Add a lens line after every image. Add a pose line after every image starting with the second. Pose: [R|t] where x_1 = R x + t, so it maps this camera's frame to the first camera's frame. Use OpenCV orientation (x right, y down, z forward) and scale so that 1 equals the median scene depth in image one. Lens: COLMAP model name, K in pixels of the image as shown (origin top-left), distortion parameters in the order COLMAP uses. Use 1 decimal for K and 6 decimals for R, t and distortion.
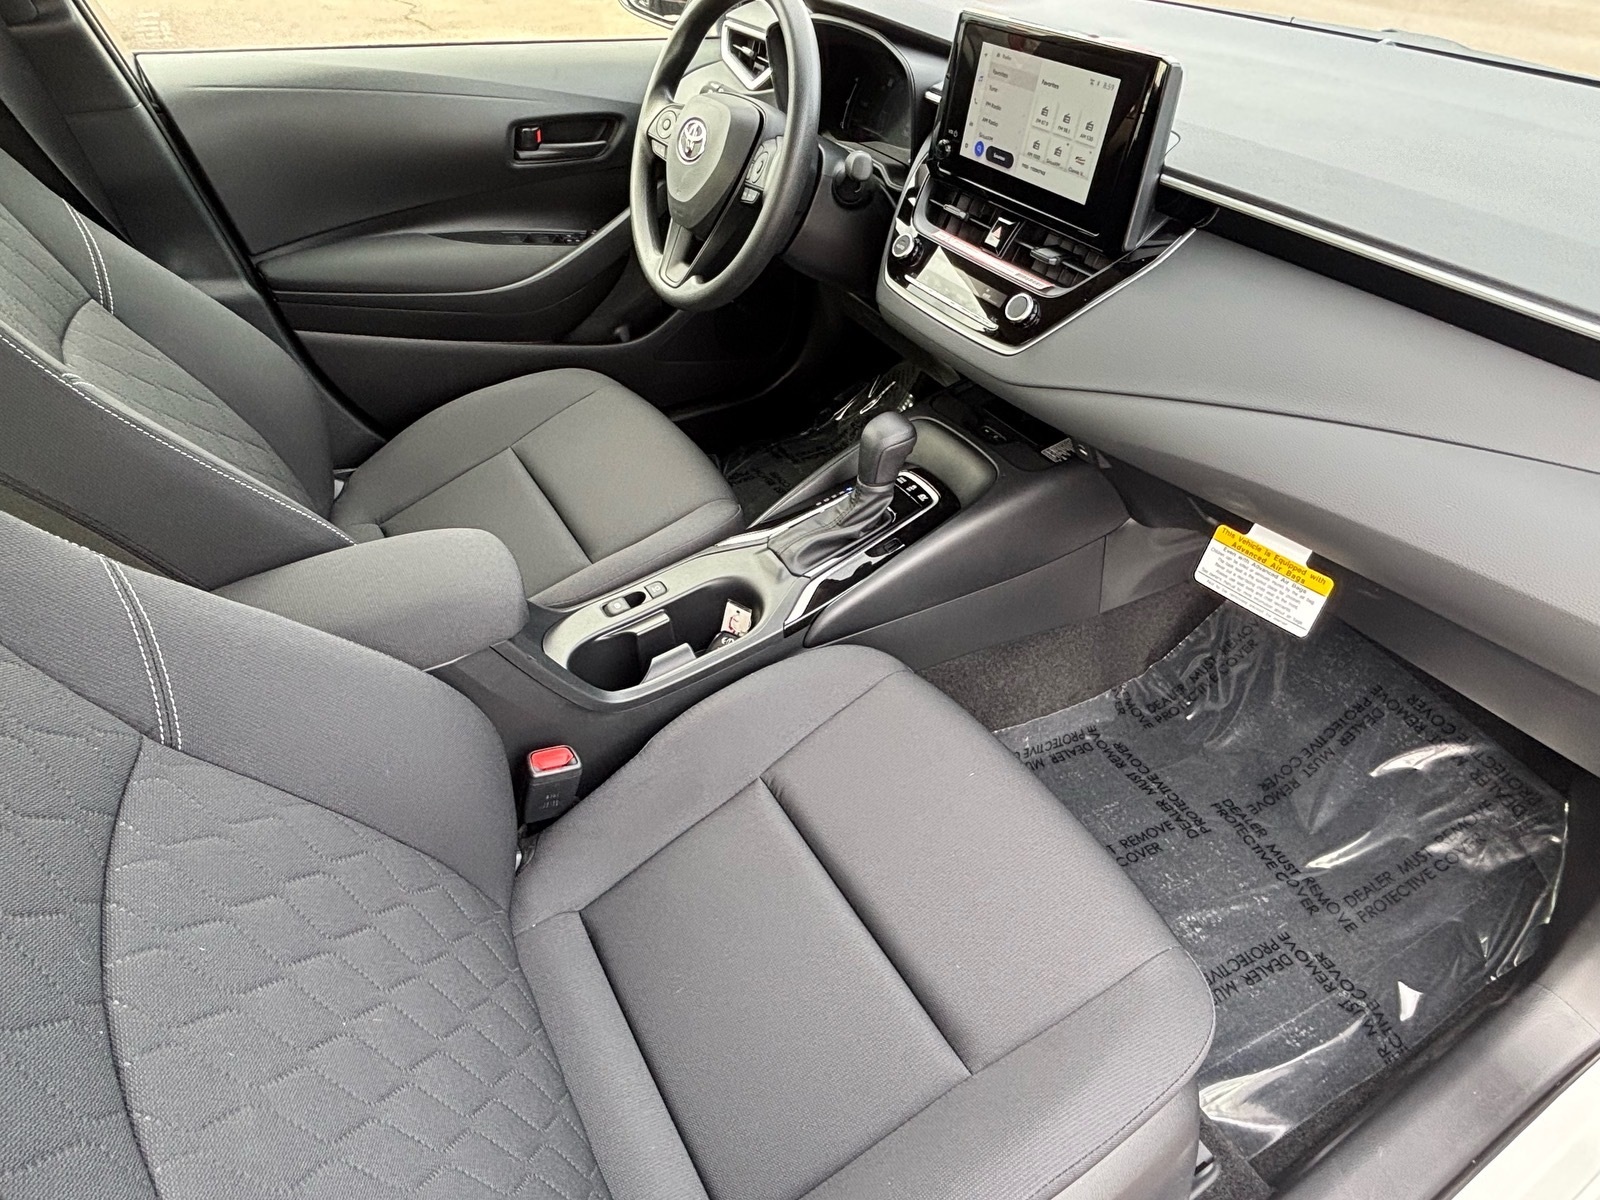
lens RADIAL K [[948.0, 0, 796.2], [0, 948.0, 575.2], [0, 0, 1]] dist [-0.004827, -0.002543]
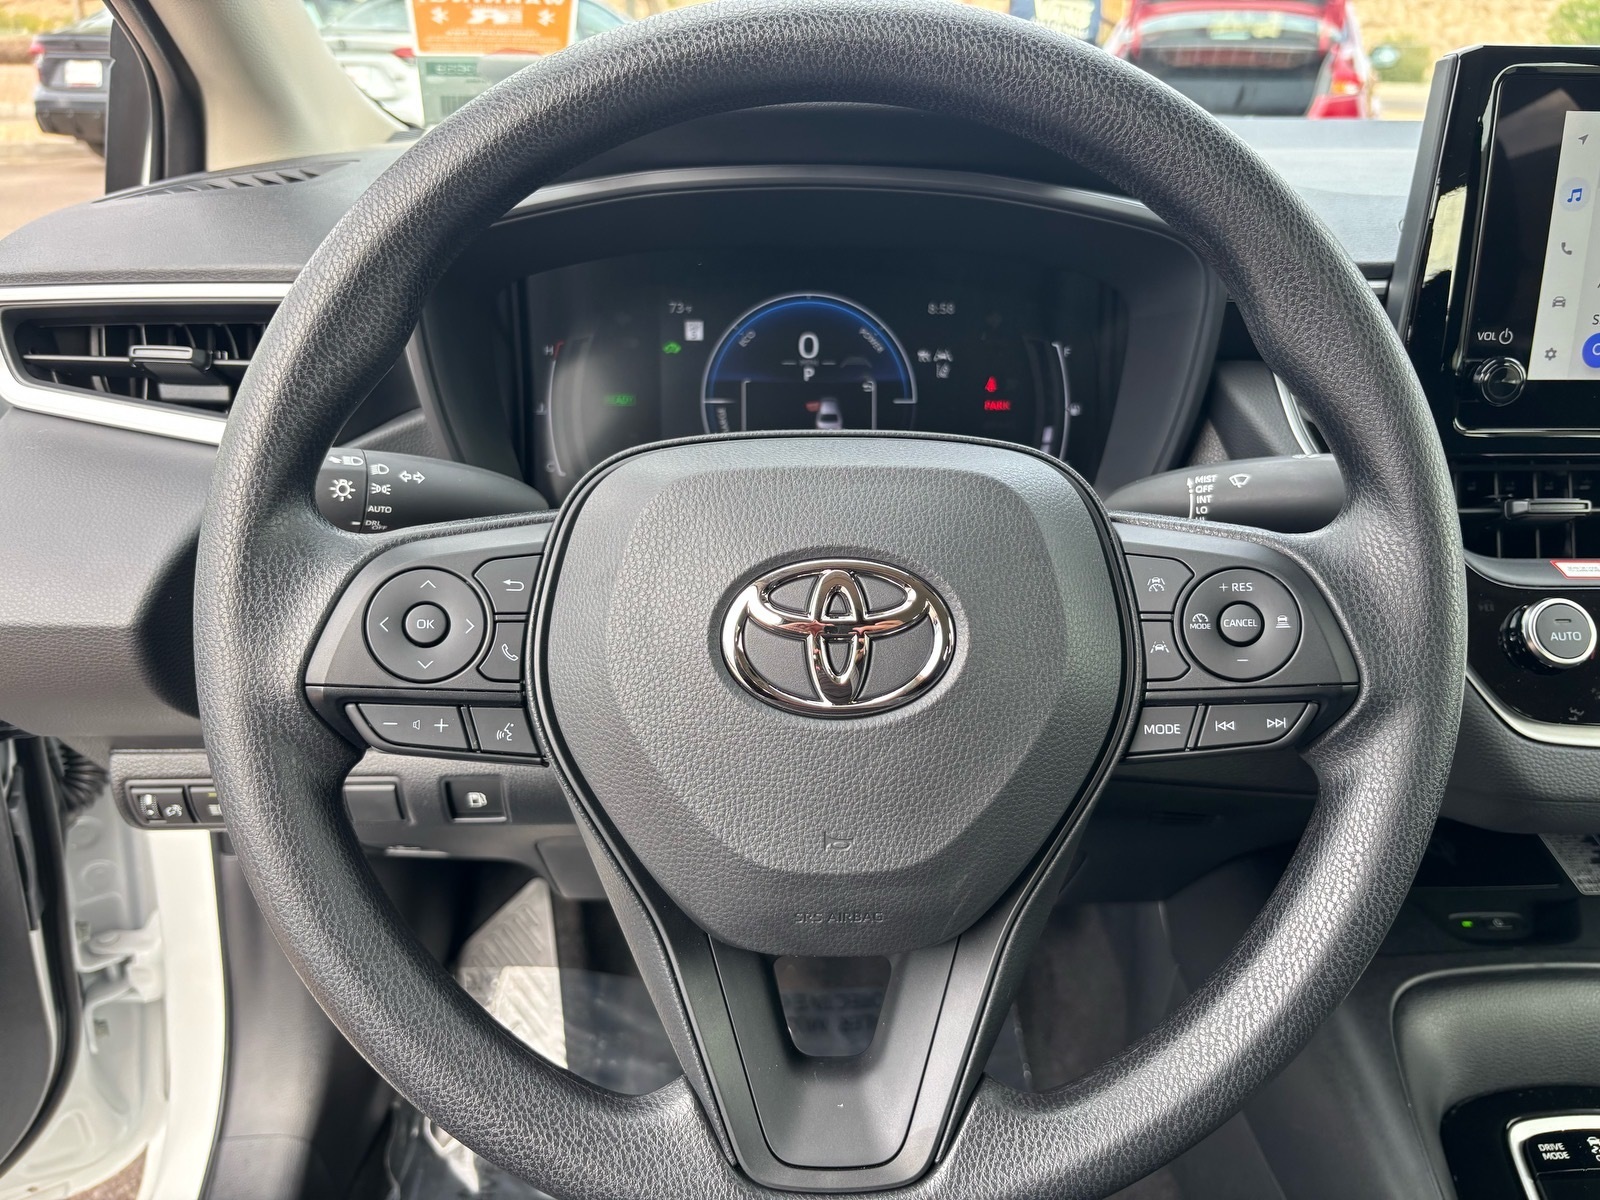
lens RADIAL K [[1249.5, 0, 794.5], [0, 1249.5, 593.5], [0, 0, 1]] dist [0.003447, -0.013133]
pose [[0.489354, -0.362073, 0.793370, -0.450324], [0.554450, 0.831375, 0.037431, -0.596447], [-0.673141, 0.421567, 0.607588, 0.988614]]
